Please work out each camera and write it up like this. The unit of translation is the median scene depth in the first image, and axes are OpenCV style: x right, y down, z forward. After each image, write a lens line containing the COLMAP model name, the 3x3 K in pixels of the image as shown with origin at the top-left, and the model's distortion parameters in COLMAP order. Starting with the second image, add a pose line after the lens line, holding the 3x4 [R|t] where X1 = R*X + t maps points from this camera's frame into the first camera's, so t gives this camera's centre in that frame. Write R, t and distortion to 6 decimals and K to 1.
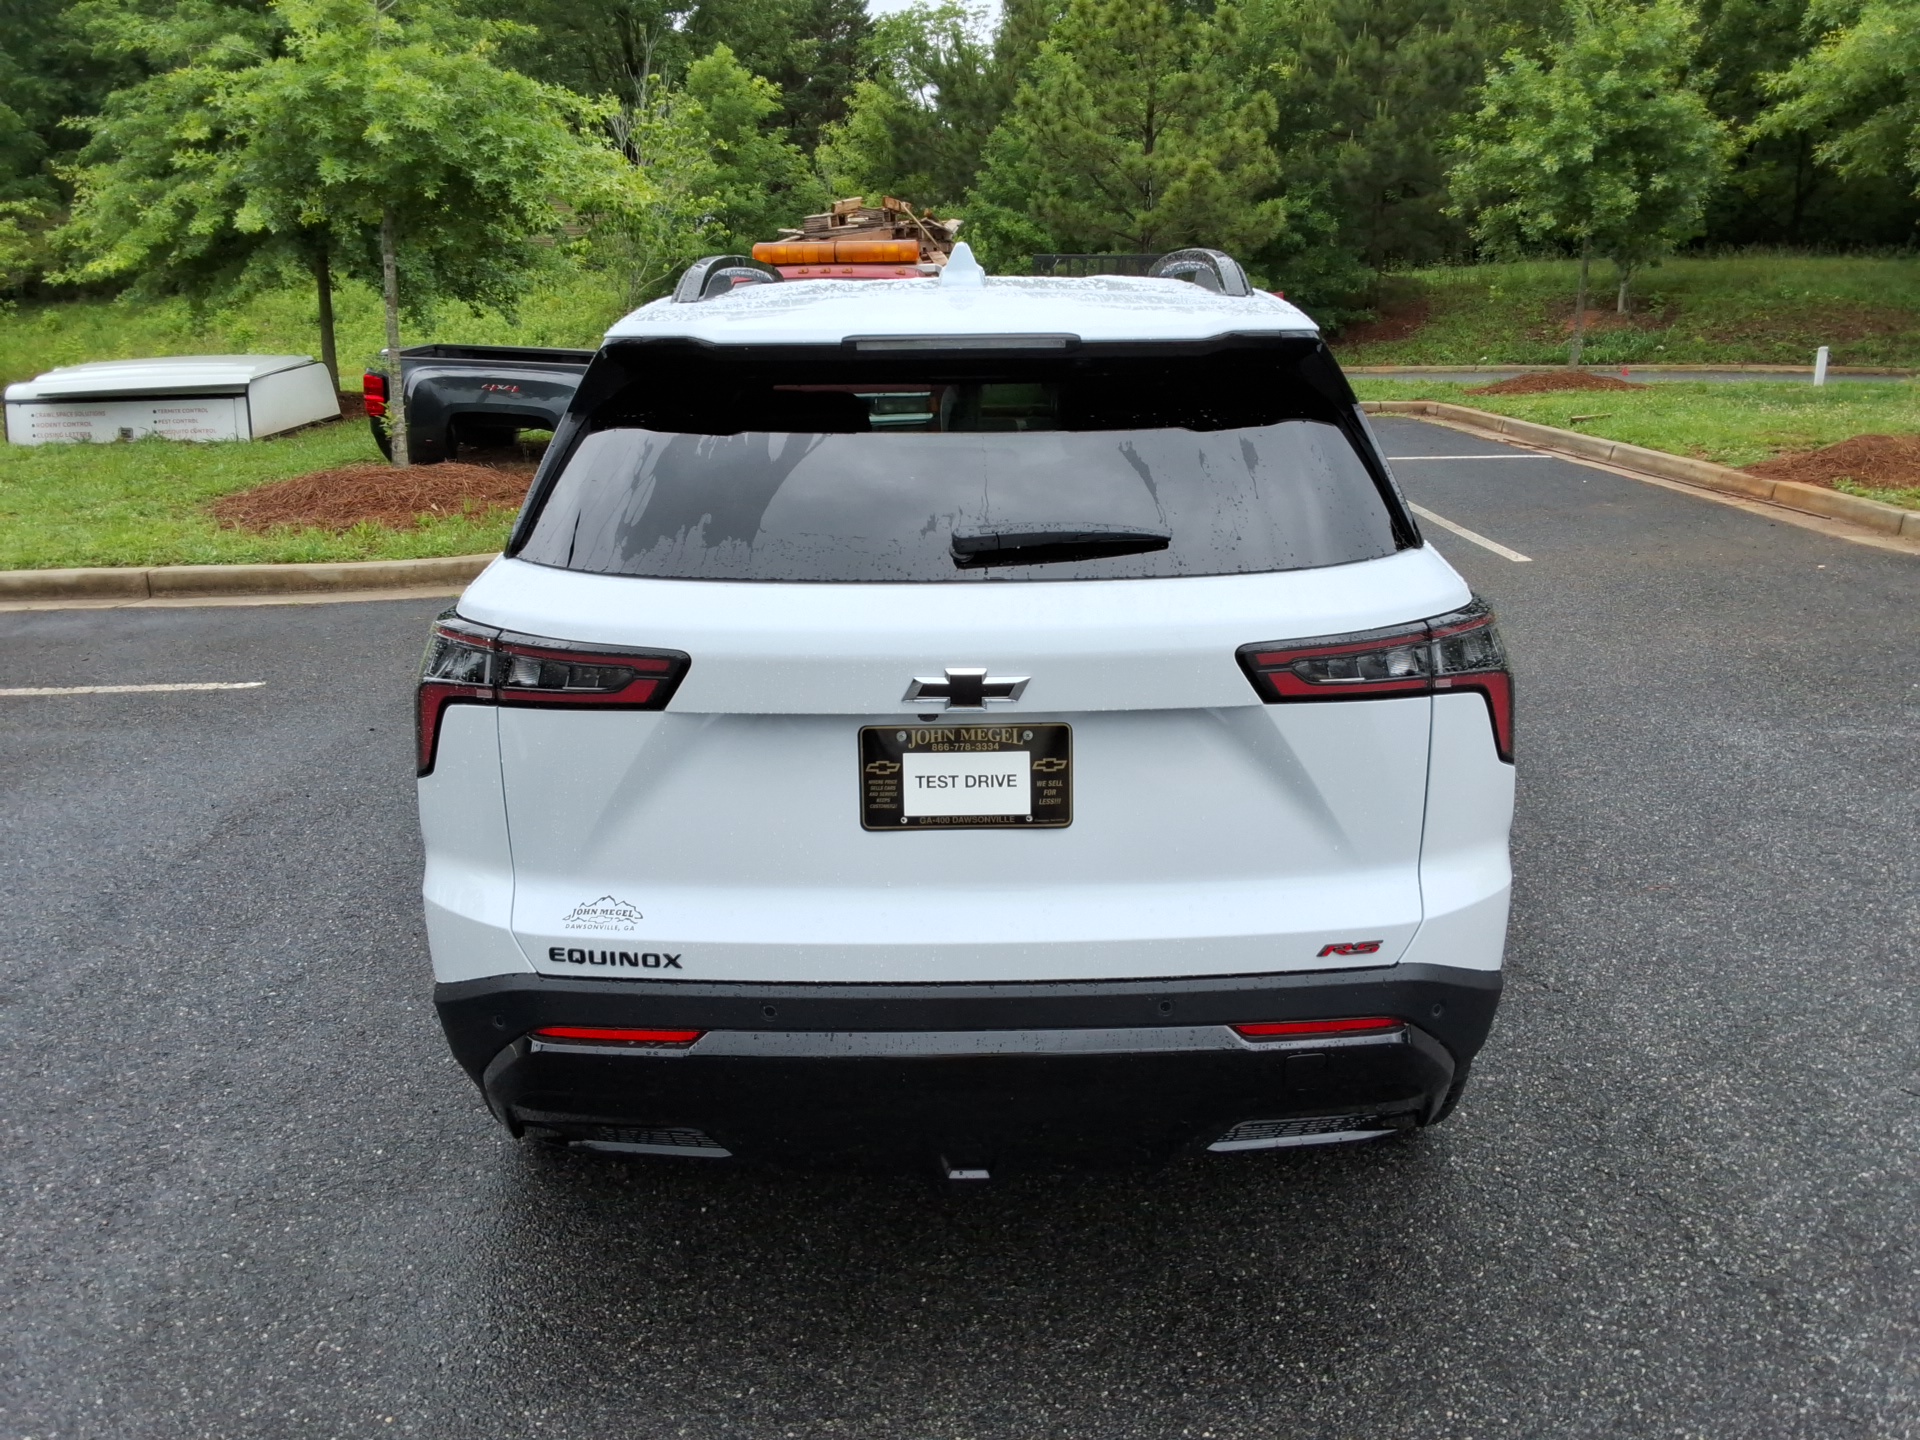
lens RADIAL K [[1529.1, 0, 975.0], [0, 1529.1, 713.2], [0, 0, 1]] dist [0.098338, -0.142354]
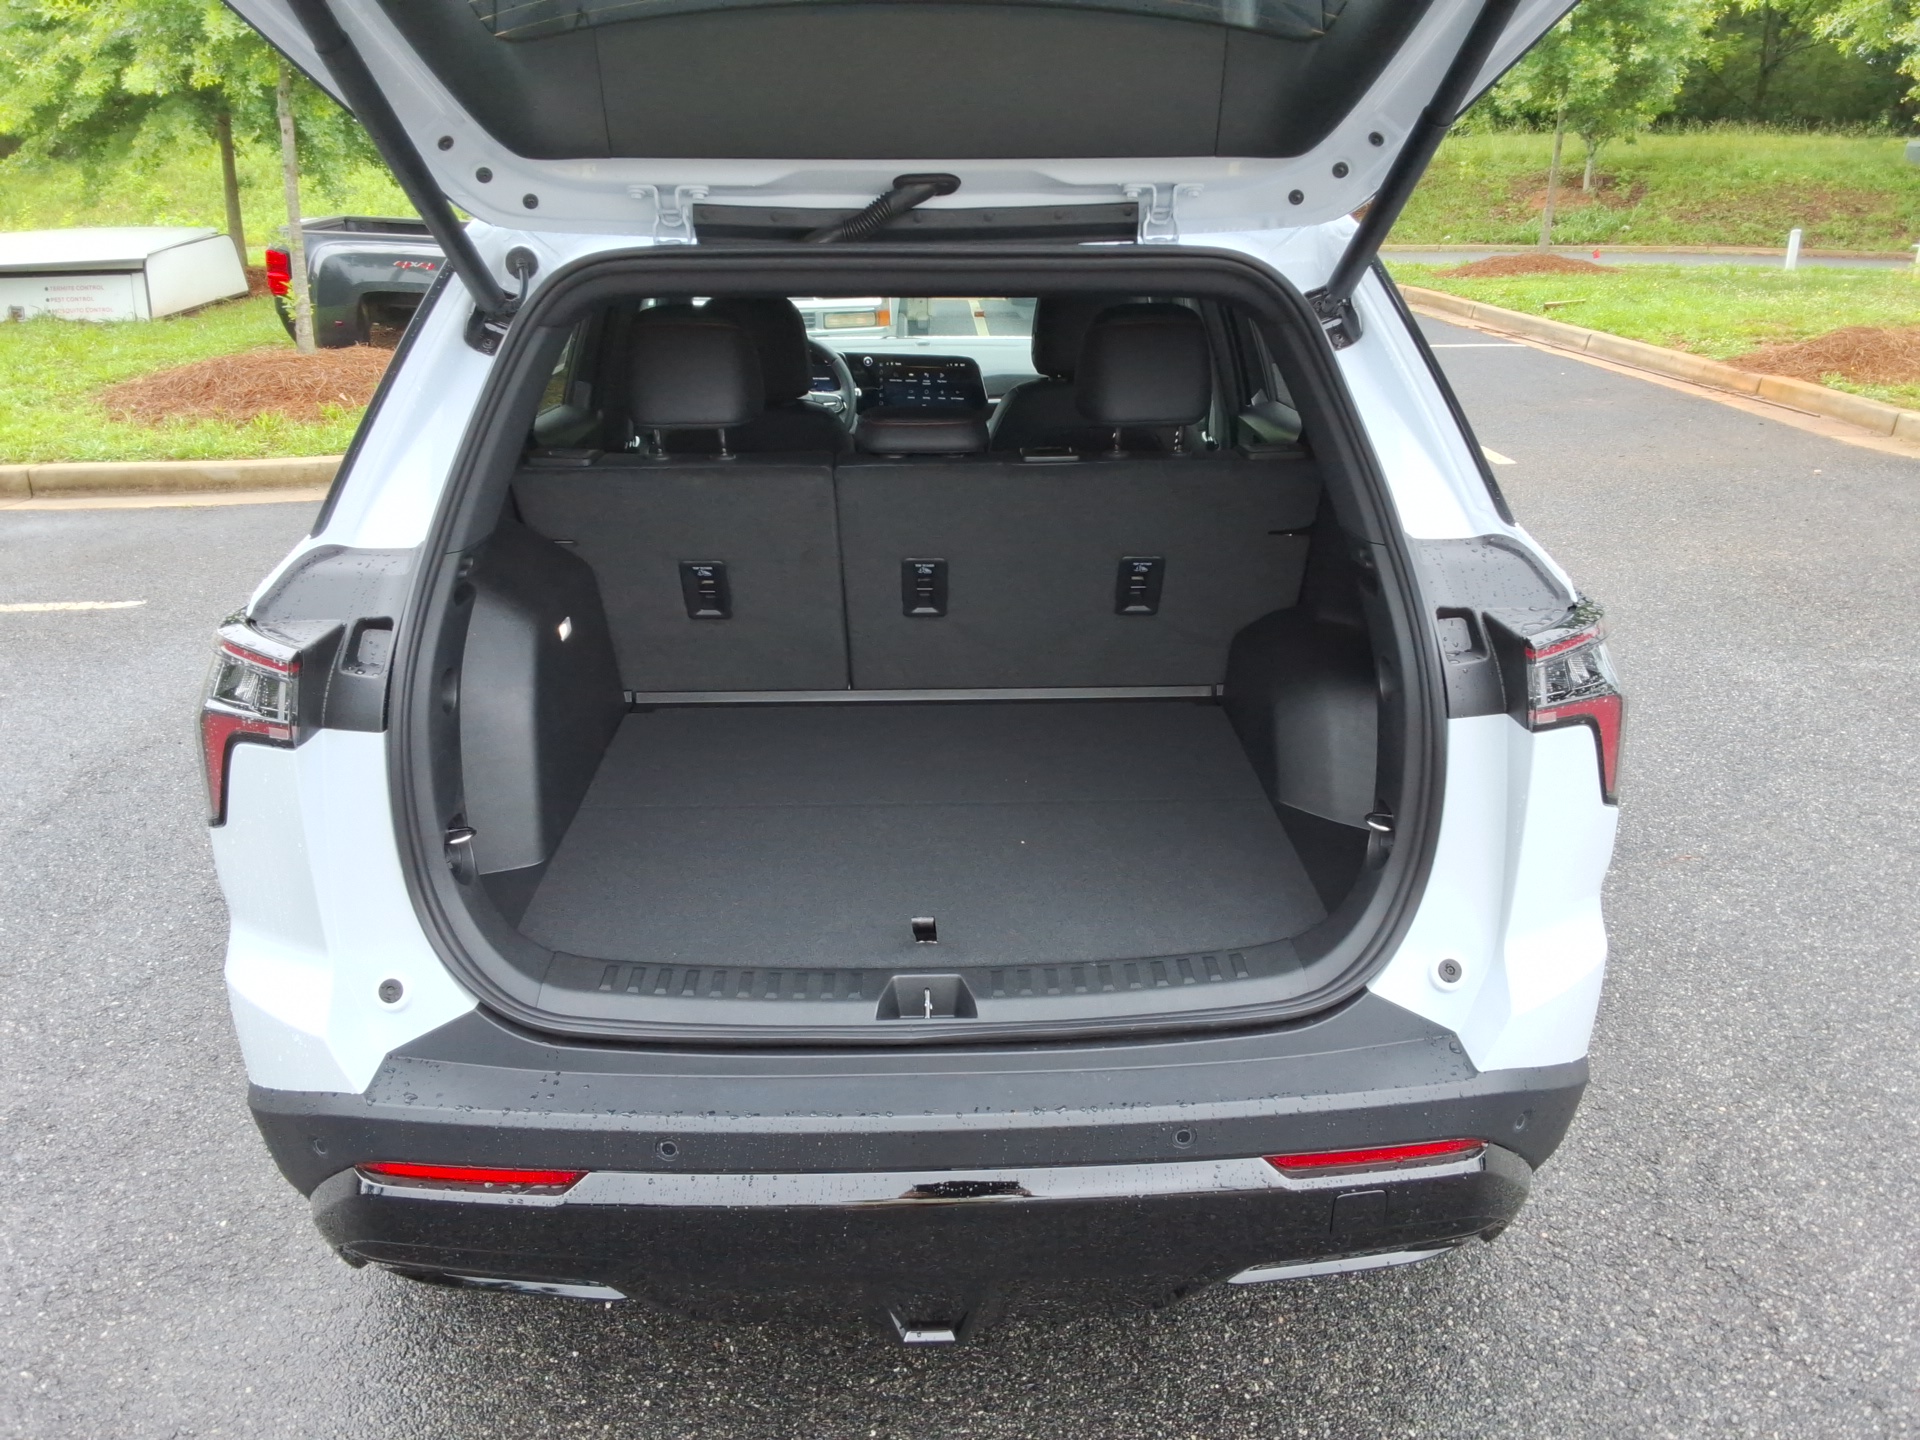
lens RADIAL K [[1529.1, 0, 978.4], [0, 1529.1, 711.9], [0, 0, 1]] dist [0.098338, -0.142354]
pose [[0.999426, -0.002853, 0.033769, -0.000827], [0.000300, 0.997154, 0.075394, -0.013971], [-0.033888, -0.075340, 0.996582, 0.042167]]
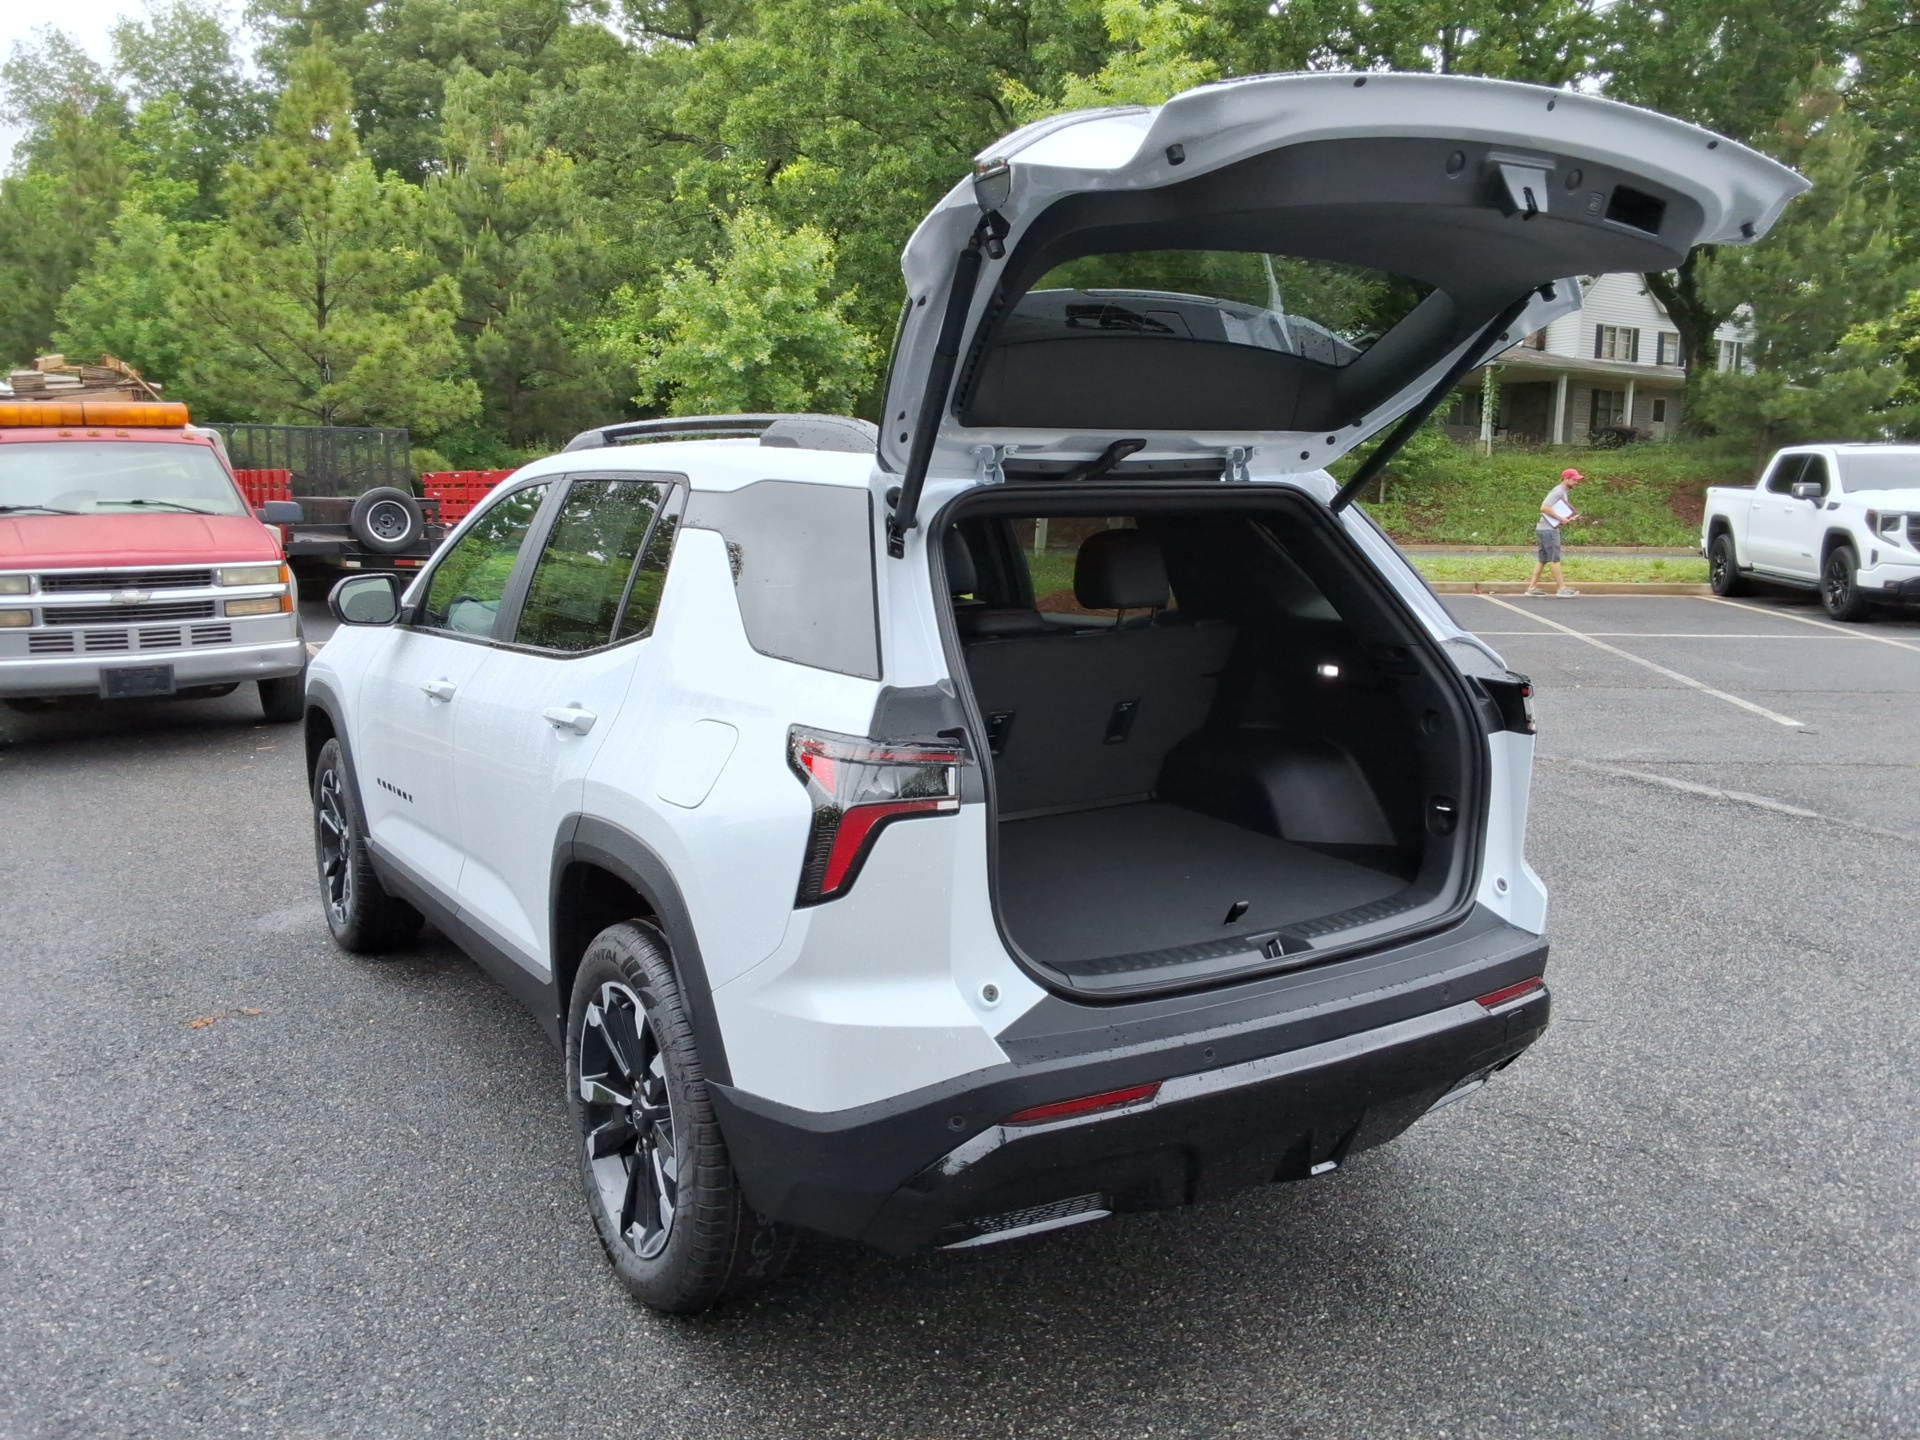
lens RADIAL K [[1529.1, 0, 976.2], [0, 1529.1, 717.8], [0, 0, 1]] dist [0.098338, -0.142354]
pose [[0.840837, -0.074089, 0.536194, -0.151426], [0.132600, 0.988599, -0.071338, 0.001036], [-0.524796, 0.131083, 0.841075, 0.016157]]
